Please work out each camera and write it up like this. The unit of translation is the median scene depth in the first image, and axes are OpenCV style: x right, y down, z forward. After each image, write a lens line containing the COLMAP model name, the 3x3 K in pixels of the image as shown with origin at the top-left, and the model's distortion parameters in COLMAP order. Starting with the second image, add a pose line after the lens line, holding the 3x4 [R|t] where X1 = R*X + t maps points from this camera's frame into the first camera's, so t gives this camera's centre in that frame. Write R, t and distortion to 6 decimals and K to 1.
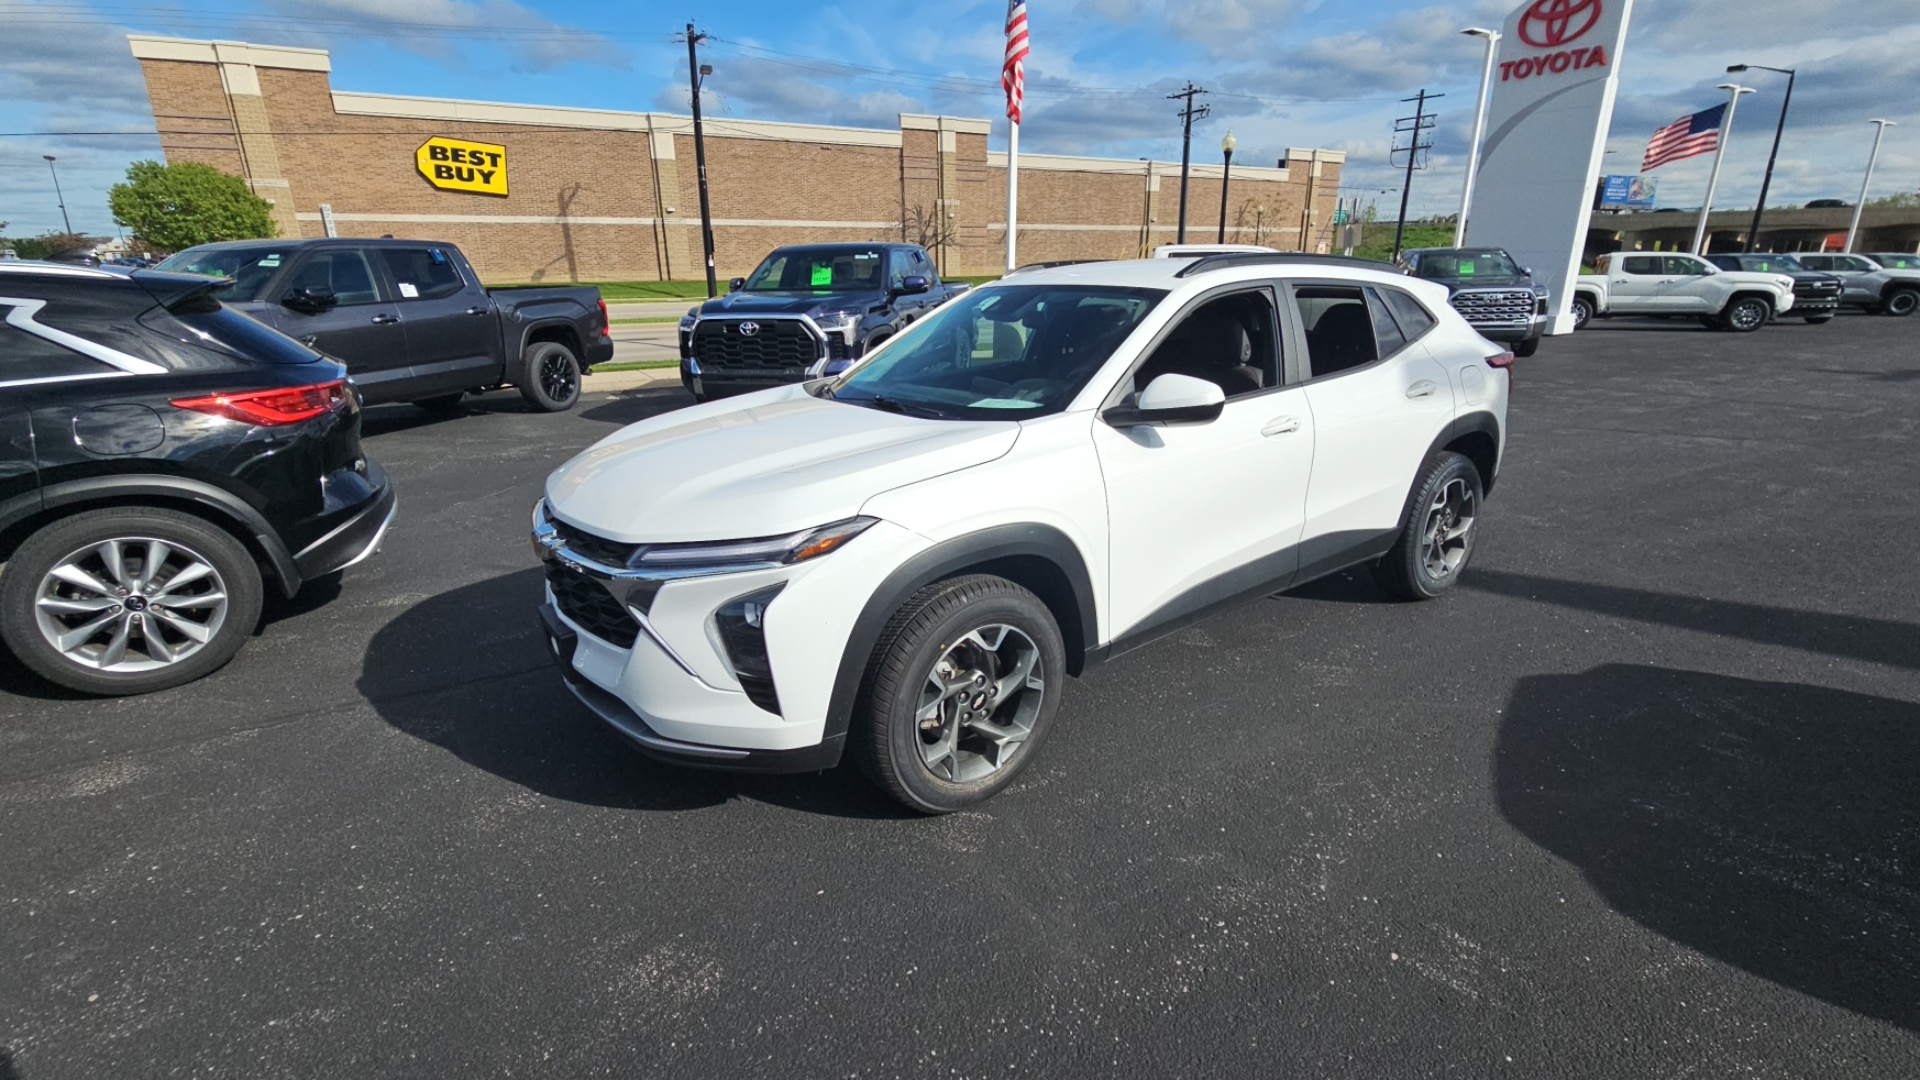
lens RADIAL K [[855.8, 0, 981.9], [0, 855.8, 546.6], [0, 0, 1]] dist [0.004318, -0.005292]
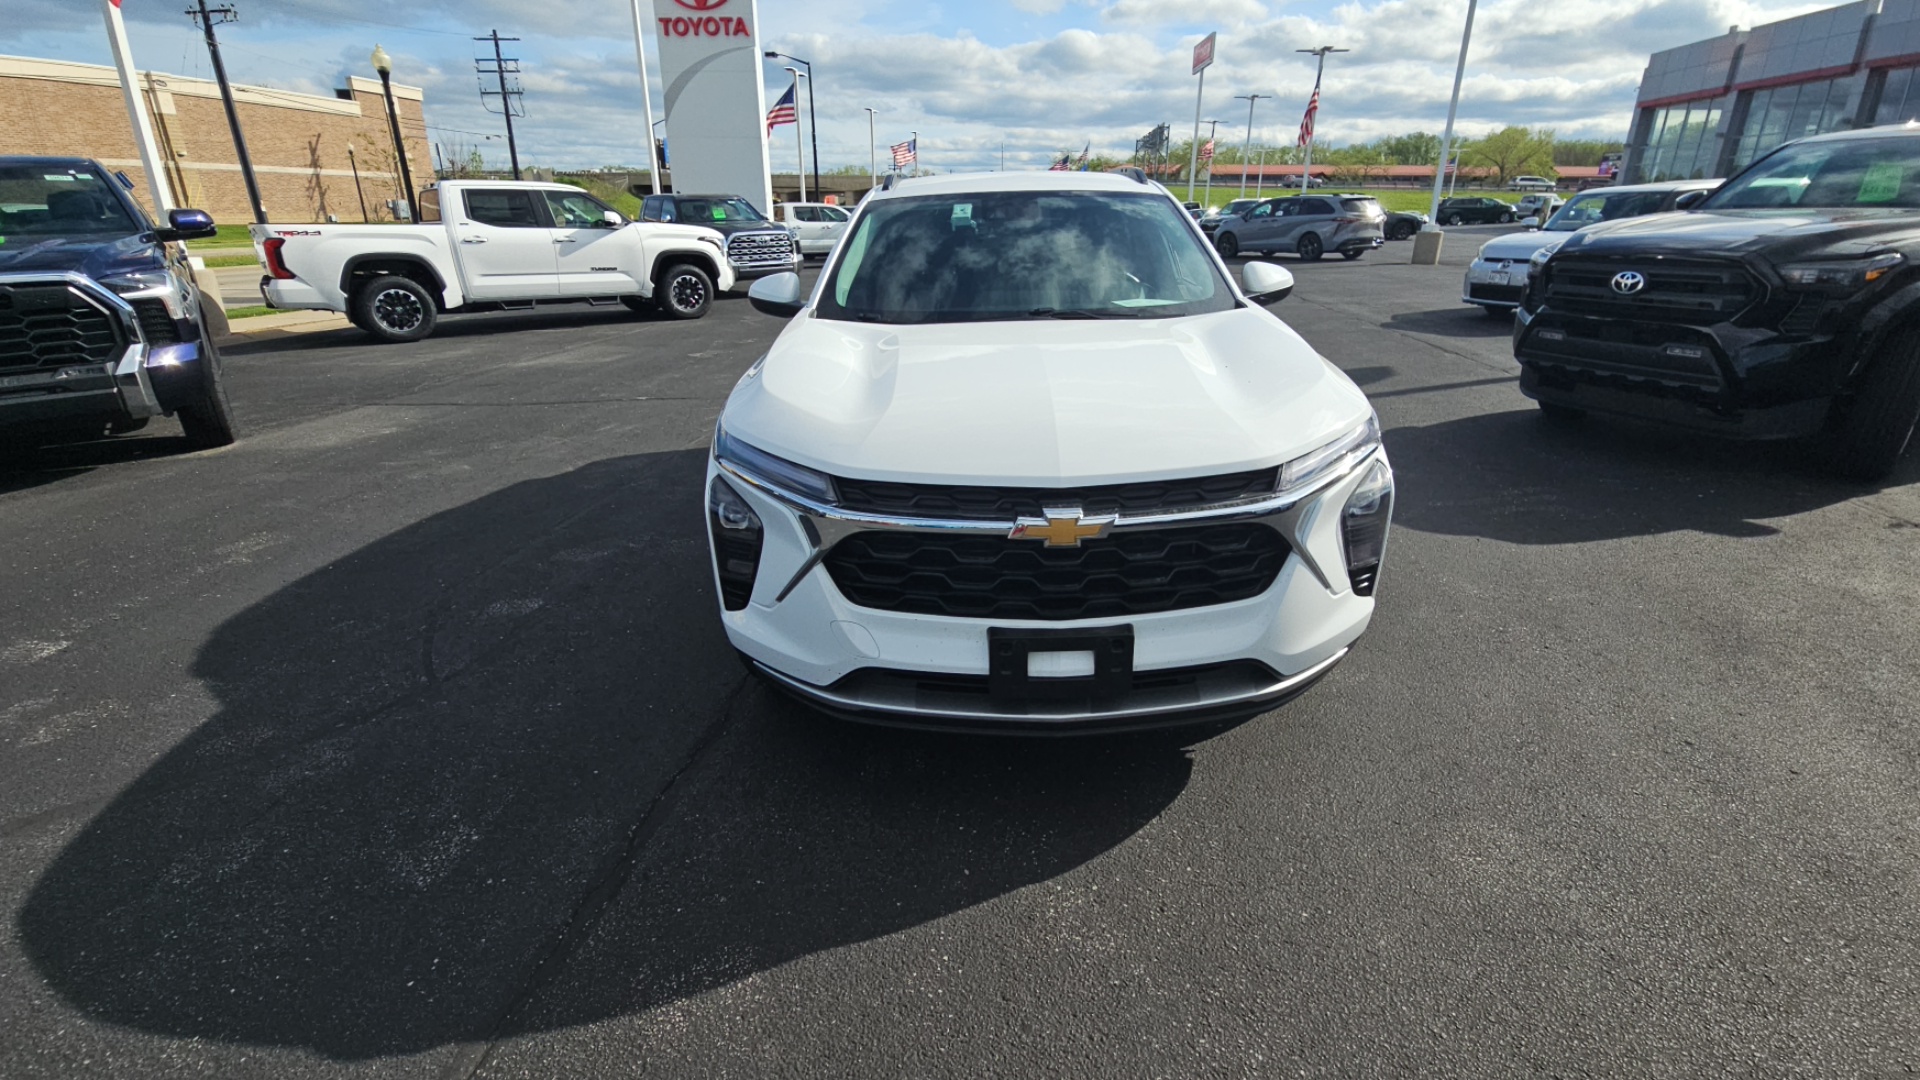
lens RADIAL K [[855.8, 0, 981.9], [0, 855.8, 546.6], [0, 0, 1]] dist [0.004318, -0.005292]
pose [[0.599807, -0.283518, 0.748230, -0.142177], [0.247602, 0.954988, 0.163375, -0.016058], [-0.760871, 0.087270, 0.643008, 0.078822]]
